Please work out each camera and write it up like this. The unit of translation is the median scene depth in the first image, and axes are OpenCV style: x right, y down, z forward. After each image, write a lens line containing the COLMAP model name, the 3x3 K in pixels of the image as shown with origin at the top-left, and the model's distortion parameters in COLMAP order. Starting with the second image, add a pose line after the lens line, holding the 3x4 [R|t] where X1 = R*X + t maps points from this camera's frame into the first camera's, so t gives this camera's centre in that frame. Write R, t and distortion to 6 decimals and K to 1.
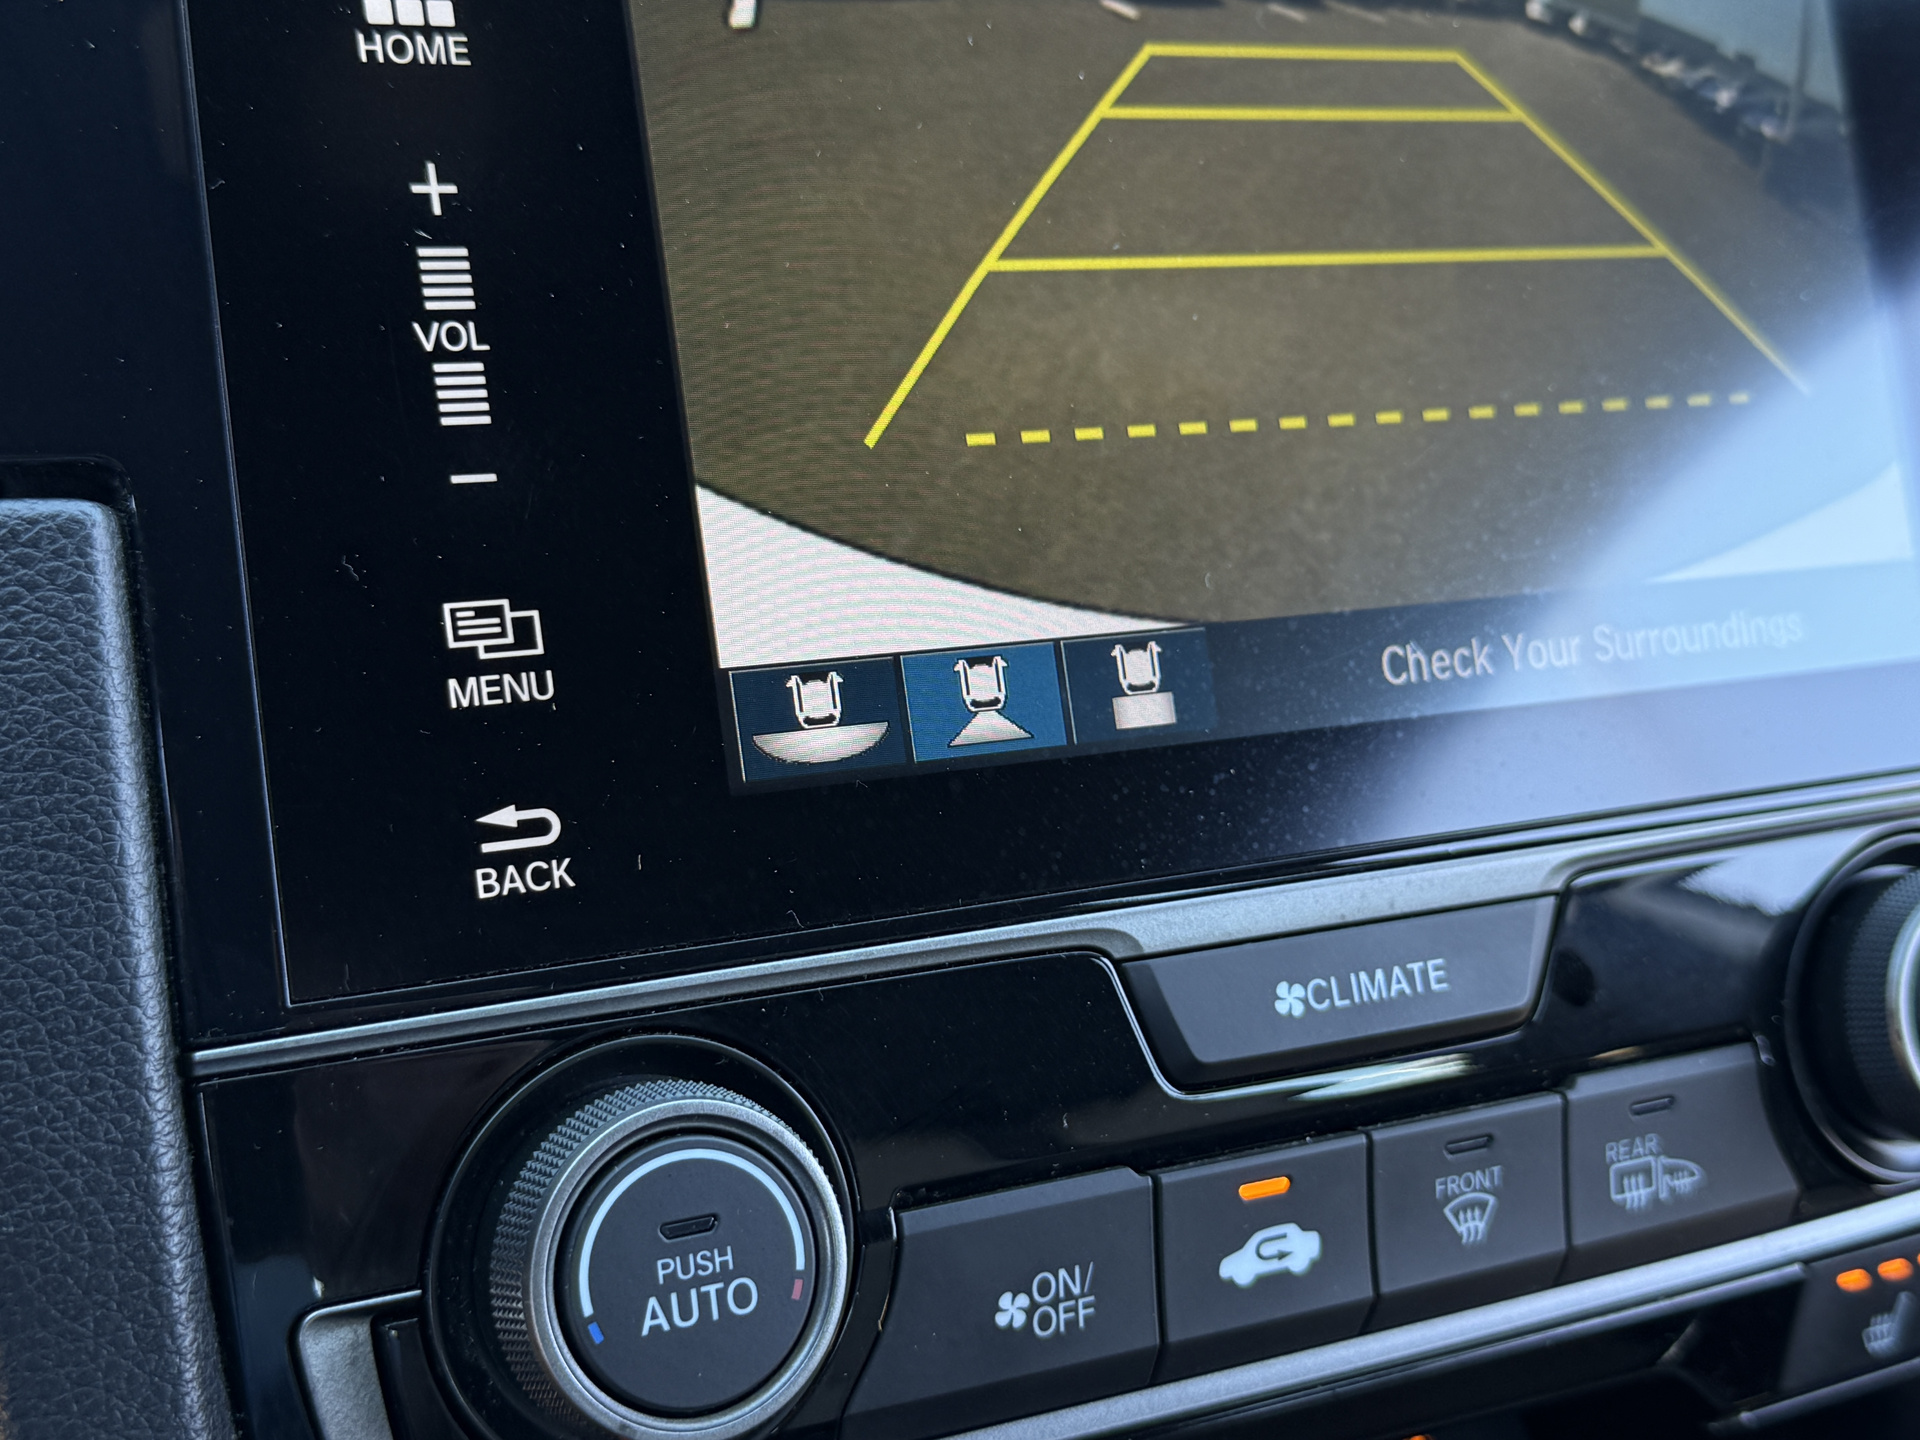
lens RADIAL K [[2667.1, 0, 962.4], [0, 2667.1, 744.4], [0, 0, 1]] dist [0.166277, -0.428914]
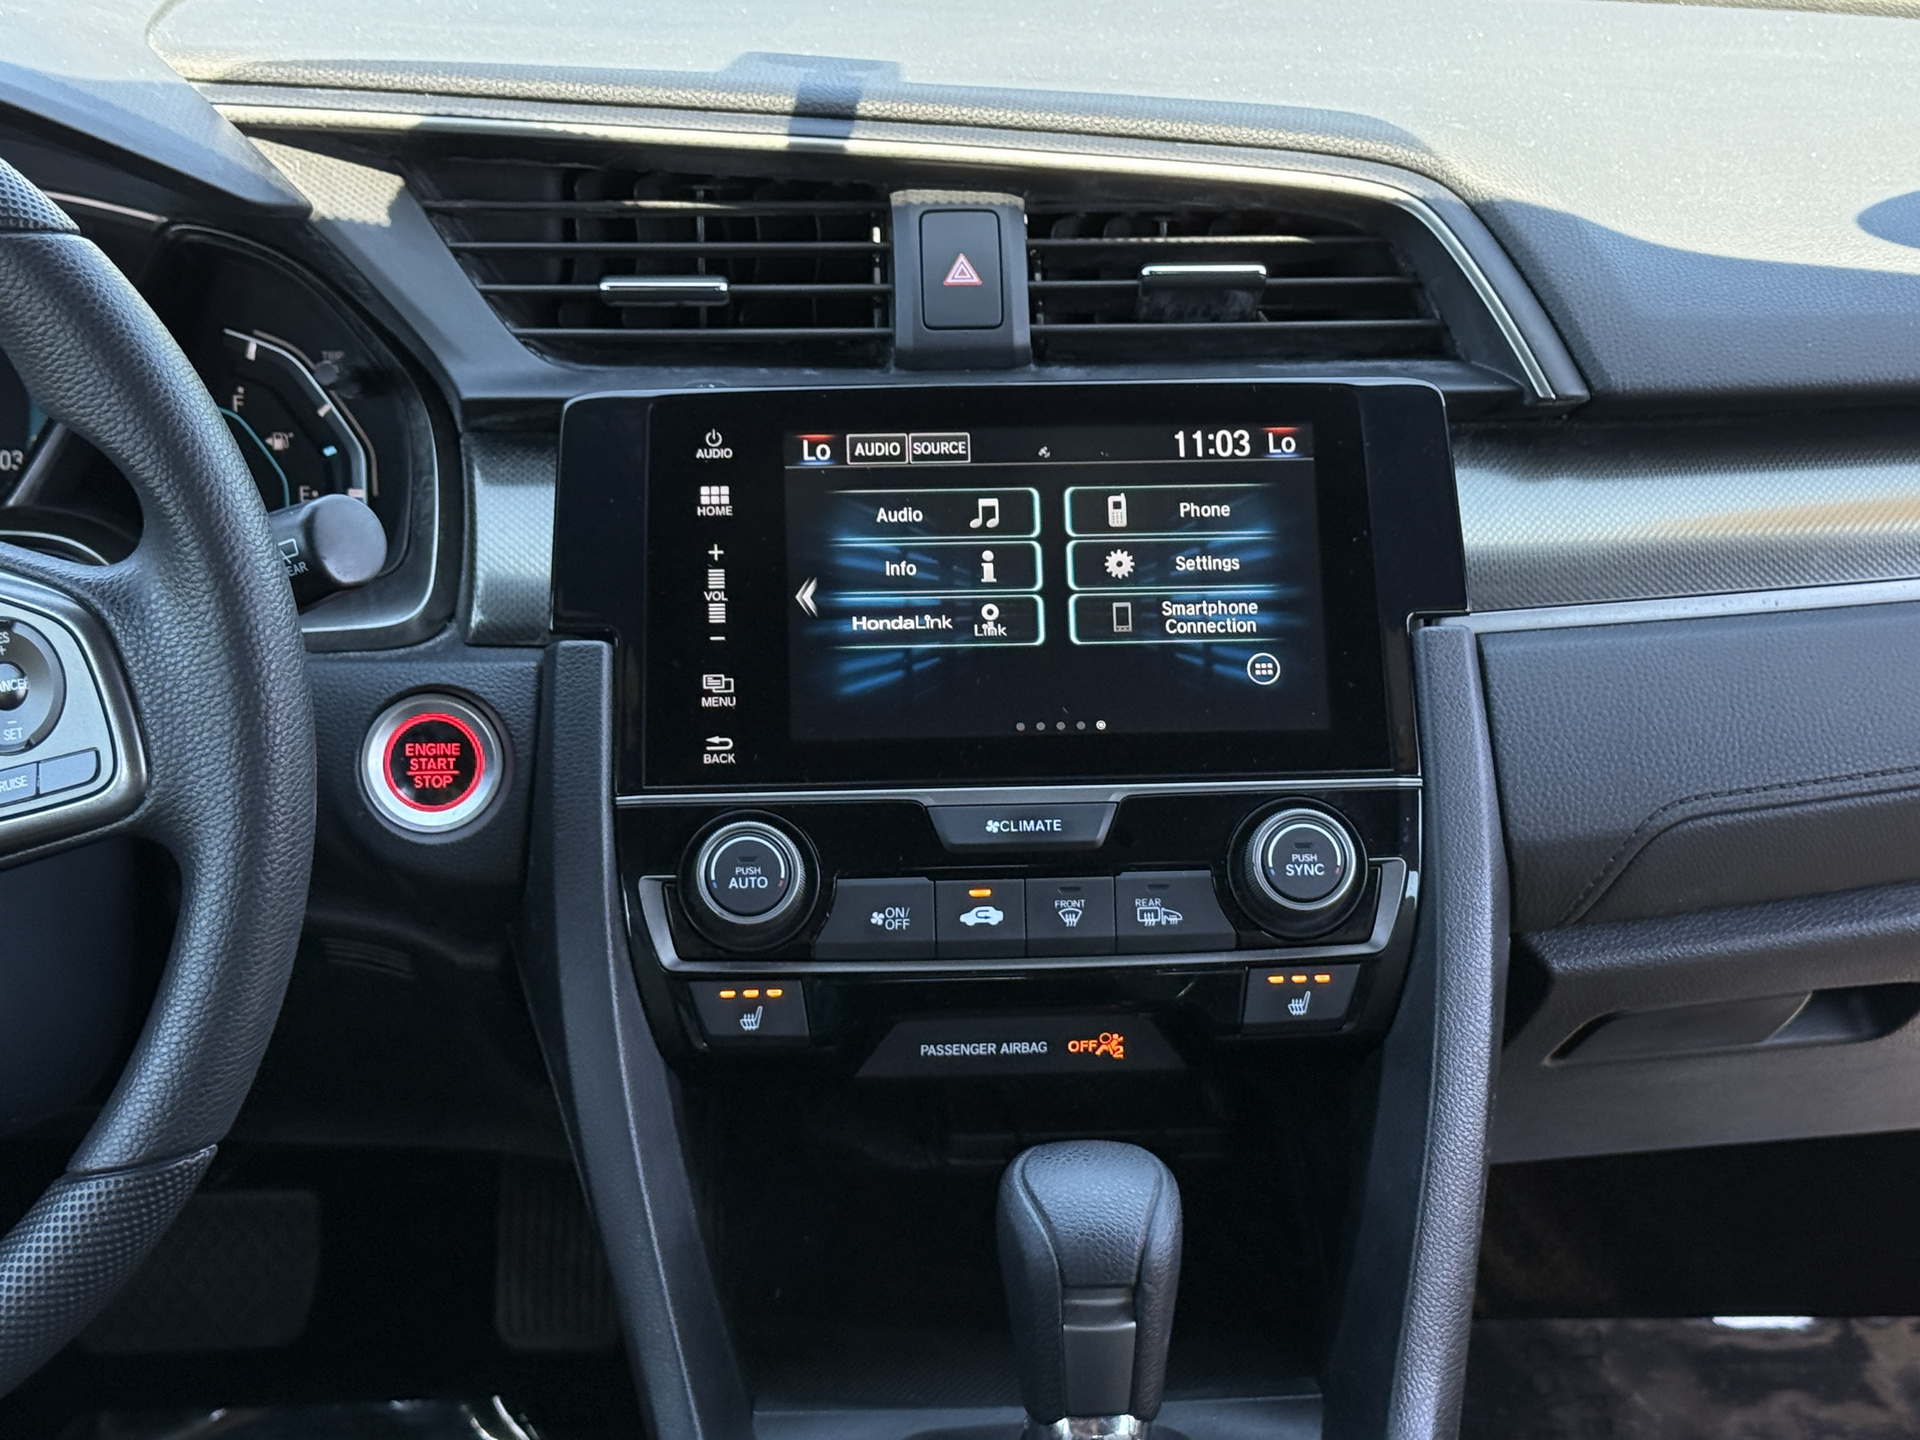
lens RADIAL K [[3485.7, 0, 982.9], [0, 3485.7, 732.0], [0, 0, 1]] dist [0.141583, -0.153257]
pose [[0.906065, 0.005947, -0.423098, 1.804012], [-0.069450, 0.988431, -0.134835, 0.532948], [0.417401, 0.151554, 0.895995, -2.509021]]
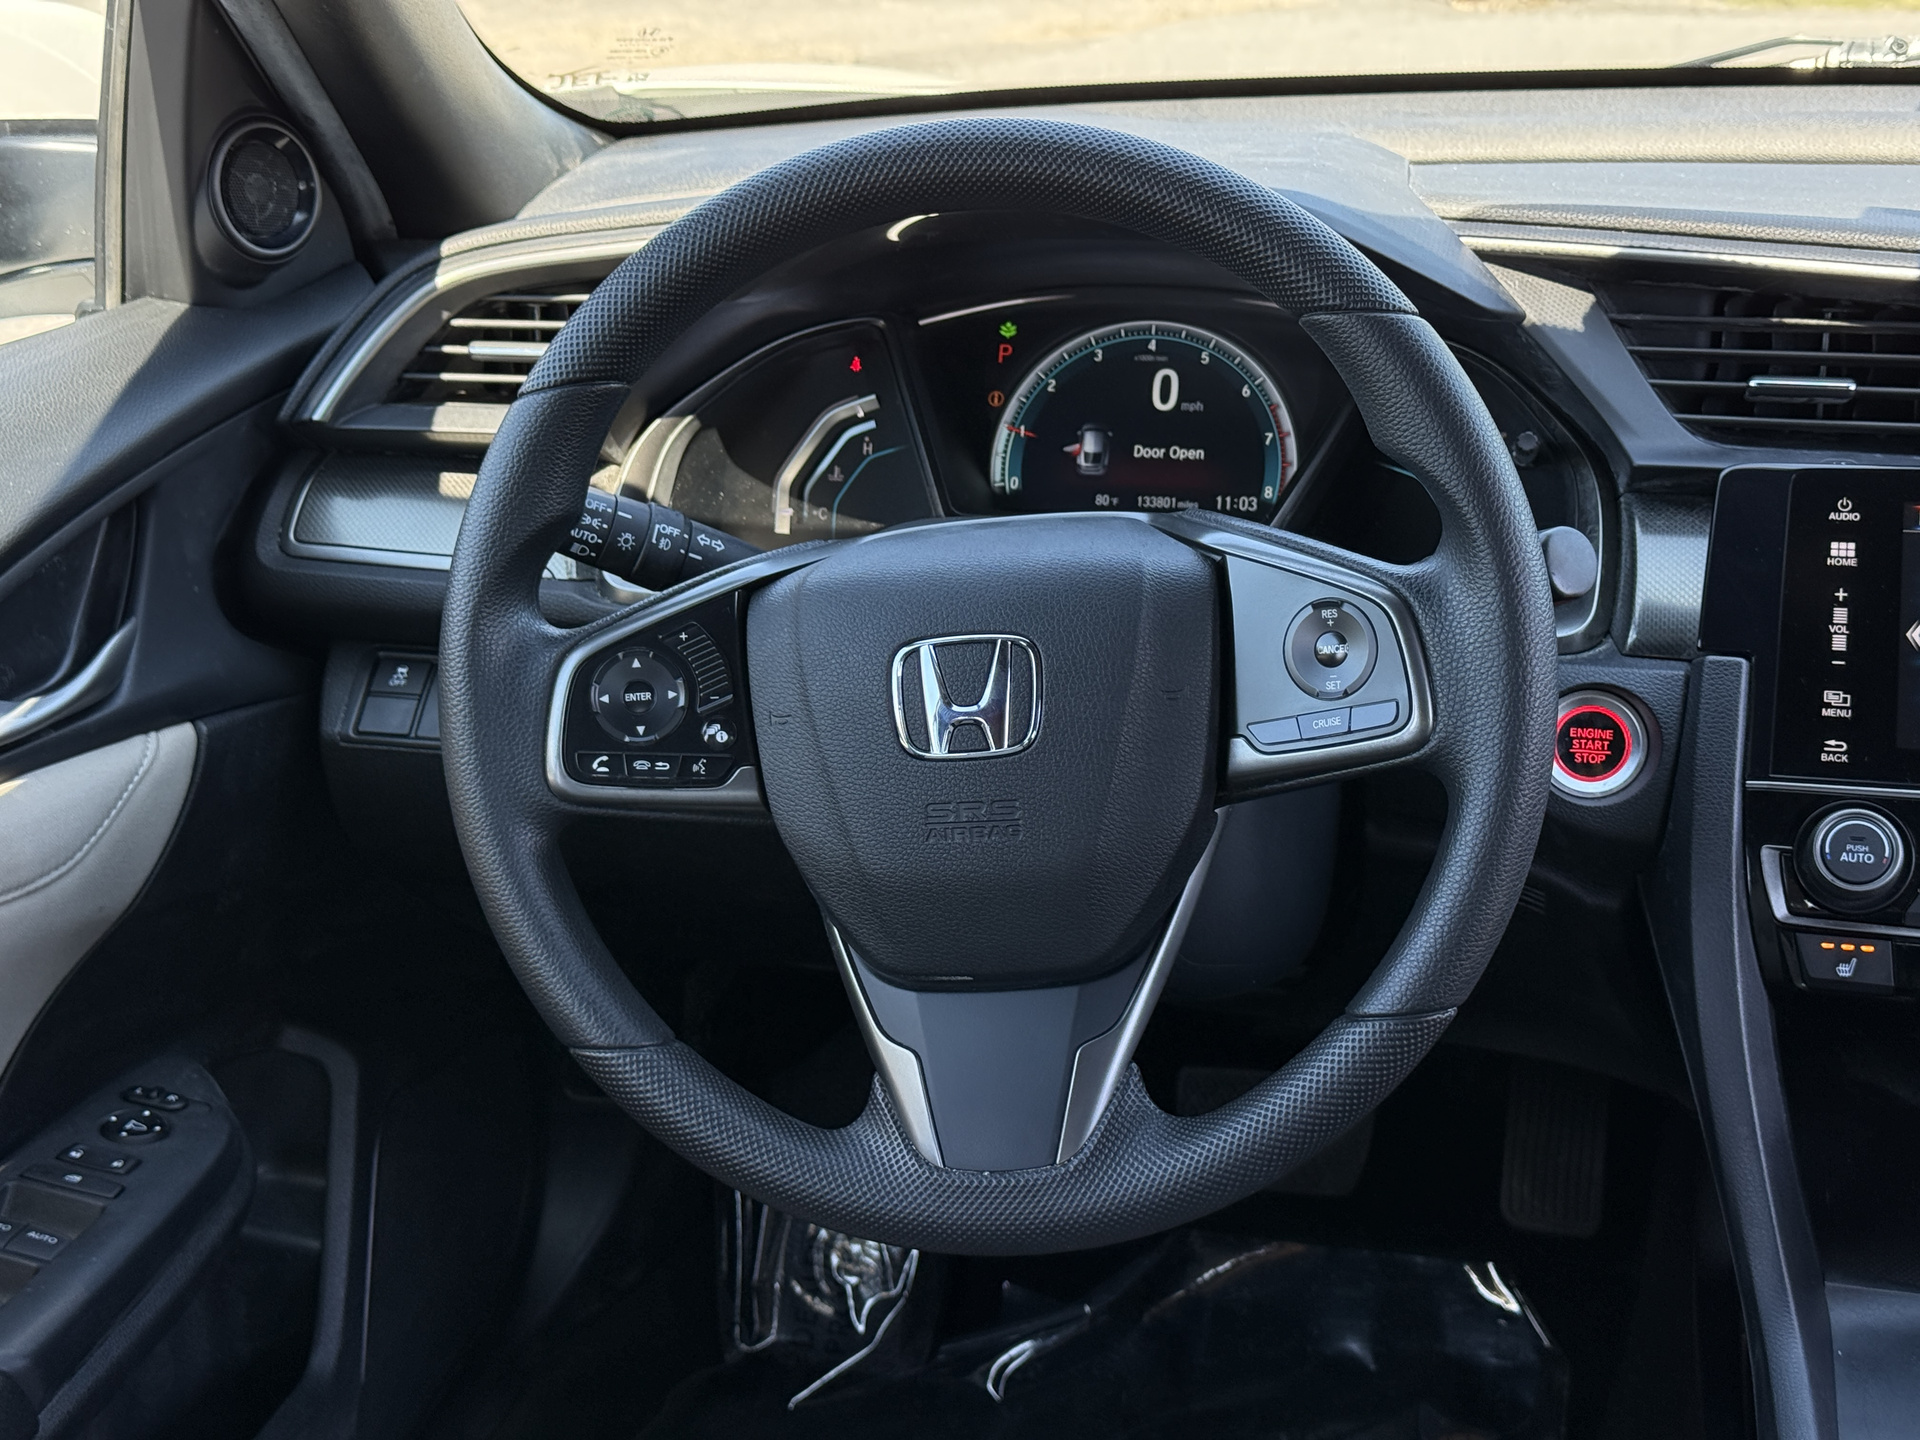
lens RADIAL K [[2697.4, 0, 957.6], [0, 2697.4, 729.3], [0, 0, 1]] dist [0.146527, -0.155622]
pose [[0.753495, 0.063989, -0.654332, 1.456735], [-0.187376, 0.974877, -0.120436, 0.712925], [0.630187, 0.213354, 0.746555, -2.778599]]
